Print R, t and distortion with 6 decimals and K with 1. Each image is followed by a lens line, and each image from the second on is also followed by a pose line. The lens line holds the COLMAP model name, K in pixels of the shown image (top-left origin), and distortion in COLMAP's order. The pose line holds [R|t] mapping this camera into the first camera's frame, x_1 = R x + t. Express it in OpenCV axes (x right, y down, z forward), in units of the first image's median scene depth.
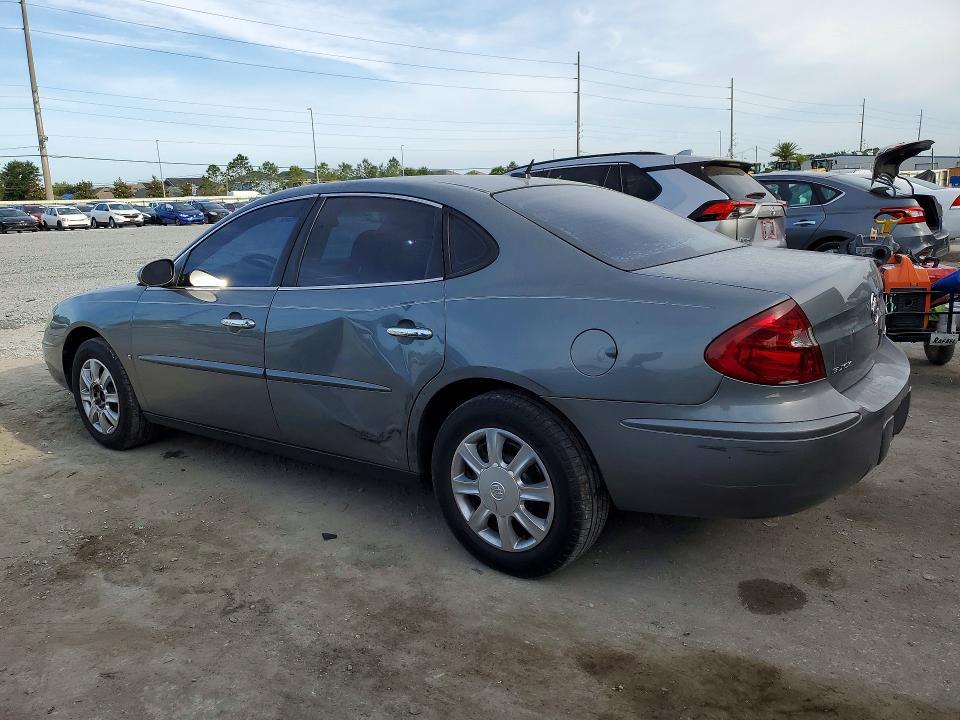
lens RADIAL K [[760.1, 0, 480.0], [0, 760.1, 360.0], [0, 0, 1]] dist [0.020727, -0.009550]
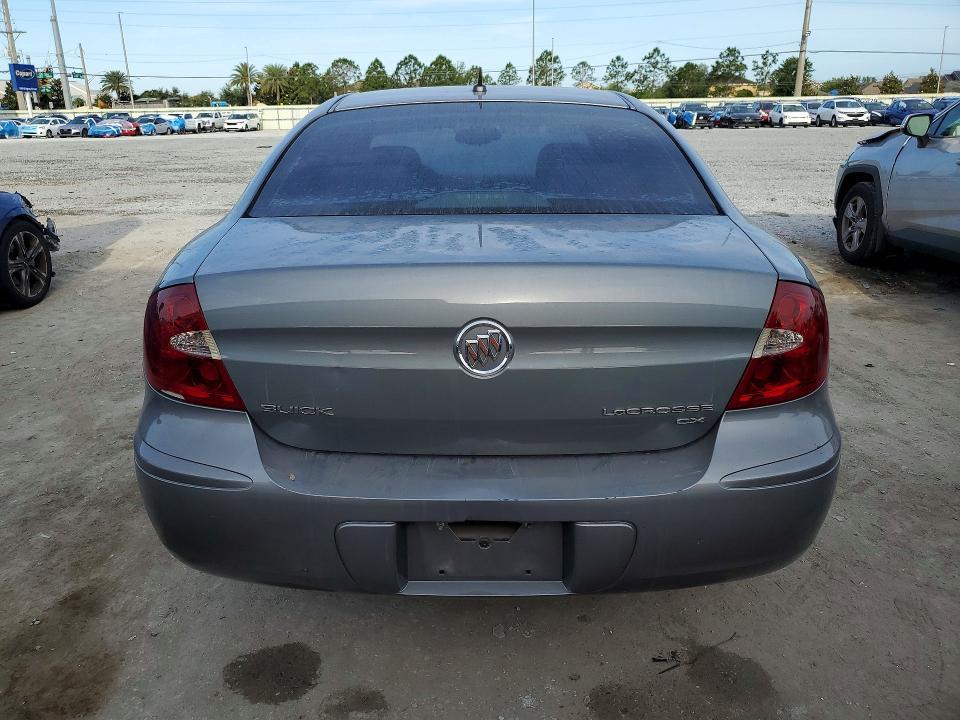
lens RADIAL K [[760.1, 0, 480.0], [0, 760.1, 360.0], [0, 0, 1]] dist [0.020727, -0.009550]
pose [[0.574147, 0.277669, -0.770231, 0.093487], [-0.177545, 0.960576, 0.213943, -0.017427], [0.799271, 0.013916, 0.600810, 0.066379]]
